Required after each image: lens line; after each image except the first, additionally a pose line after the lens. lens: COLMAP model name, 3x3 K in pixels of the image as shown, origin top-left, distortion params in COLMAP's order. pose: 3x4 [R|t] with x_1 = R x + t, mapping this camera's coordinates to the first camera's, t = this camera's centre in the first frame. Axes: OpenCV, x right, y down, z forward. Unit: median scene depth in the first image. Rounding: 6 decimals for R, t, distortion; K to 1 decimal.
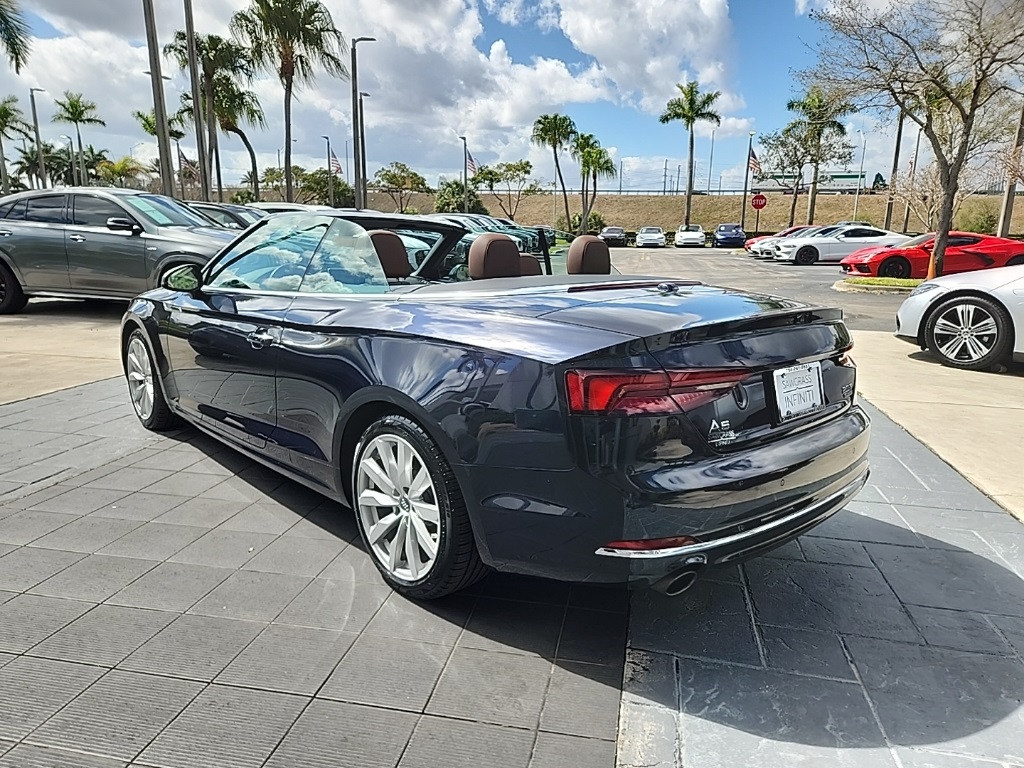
lens RADIAL K [[694.1, 0, 516.4], [0, 694.1, 388.5], [0, 0, 1]] dist [0.071657, -0.069202]
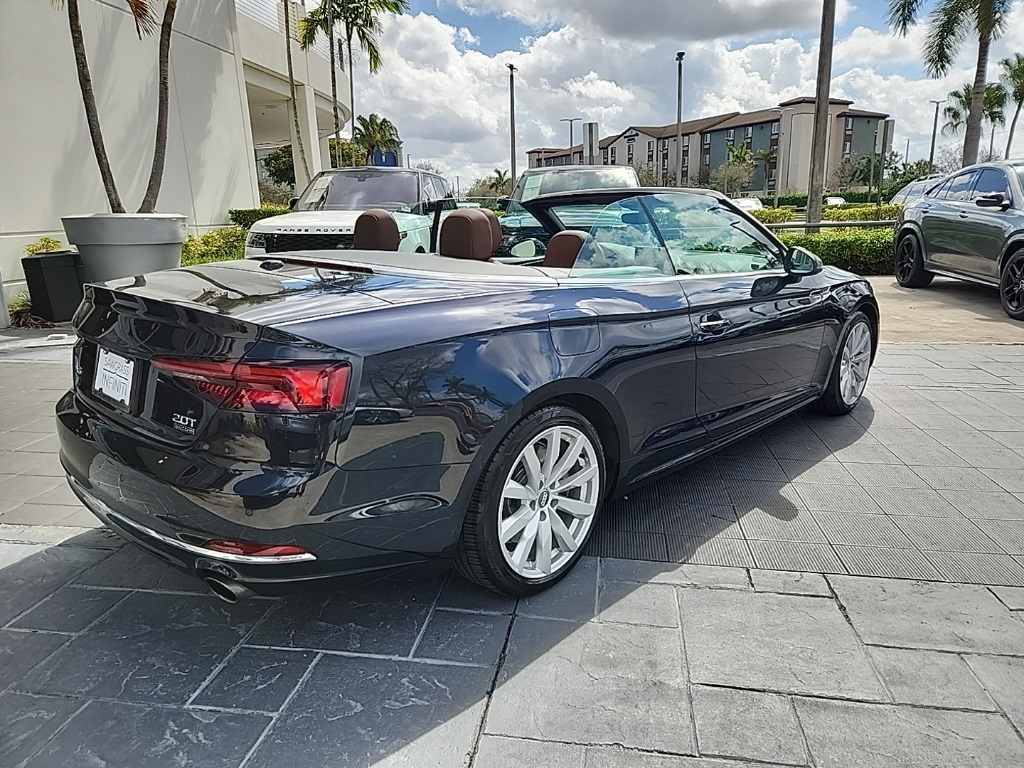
lens RADIAL K [[690.5, 0, 506.6], [0, 690.5, 390.4], [0, 0, 1]] dist [0.079411, -0.072461]
pose [[0.039709, 0.228522, -0.972729, 0.324740], [-0.198749, 0.955851, 0.216443, -0.069054], [0.979246, 0.184735, 0.083374, 0.350860]]
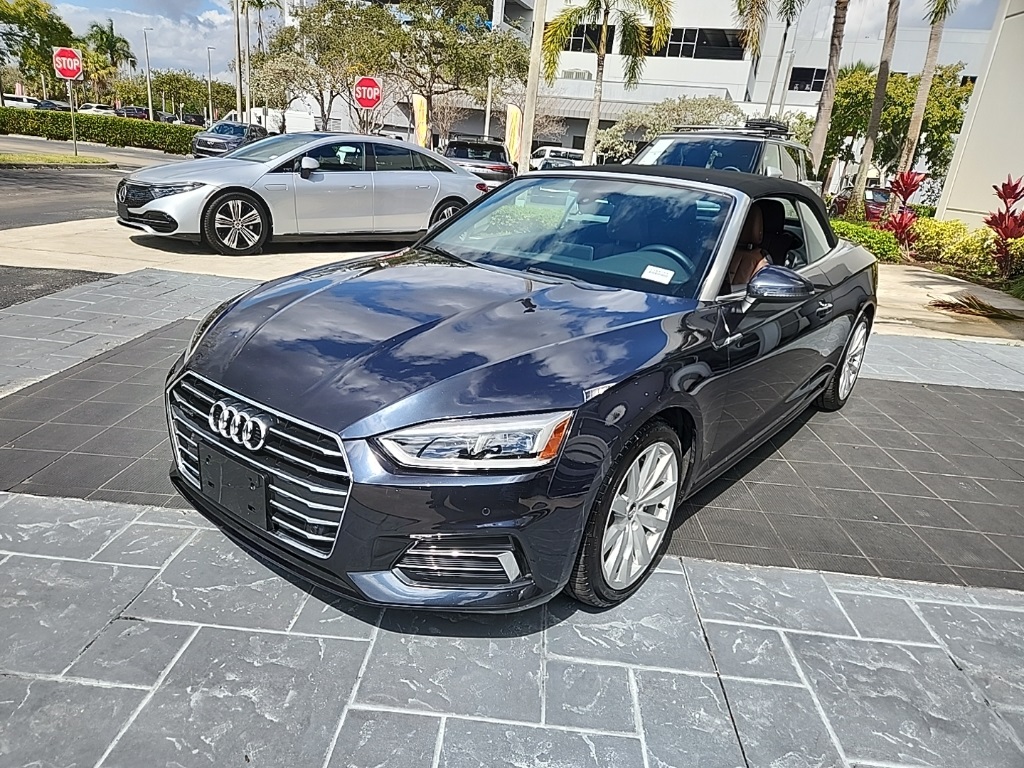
lens RADIAL K [[686.7, 0, 511.9], [0, 686.7, 386.3], [0, 0, 1]] dist [0.074067, -0.064519]
pose [[-0.154072, -0.340775, 0.927434, -0.447770], [0.128406, 0.923776, 0.360762, -0.139864], [-0.979680, 0.174671, -0.098570, 0.527077]]
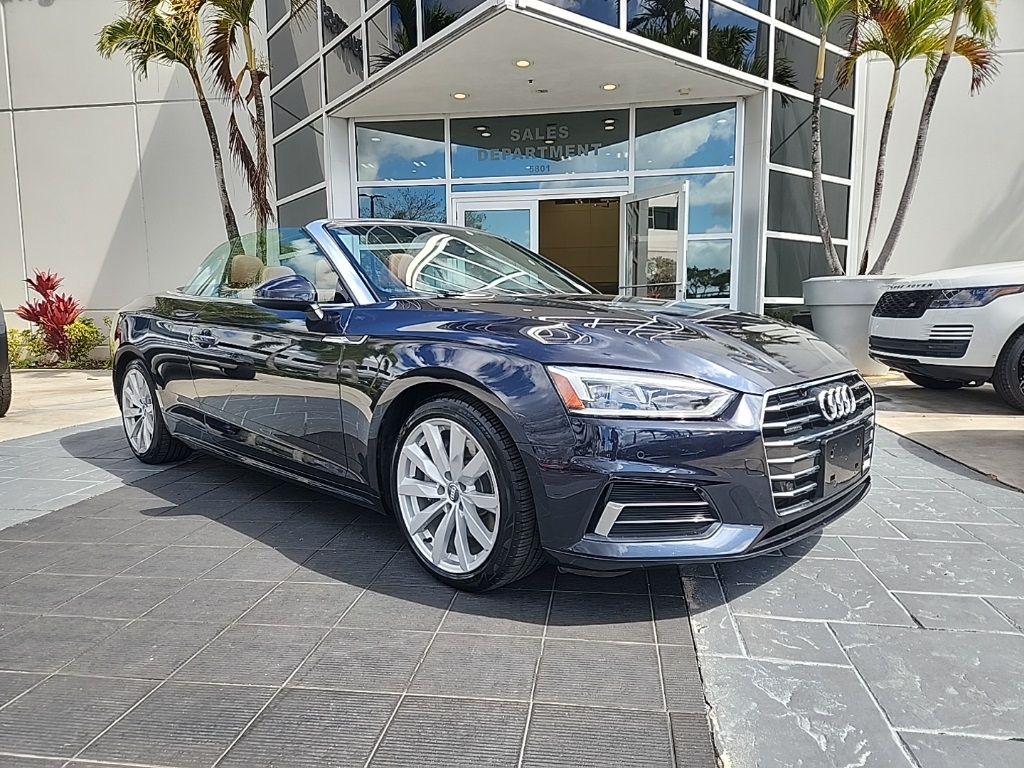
lens RADIAL K [[682.8, 0, 512.5], [0, 682.8, 381.7], [0, 0, 1]] dist [0.069449, -0.064772]
pose [[-0.998698, 0.004850, -0.050774, -0.117867], [-0.011379, 0.949193, 0.314489, -0.140708], [0.049720, 0.314658, -0.947902, 0.805488]]
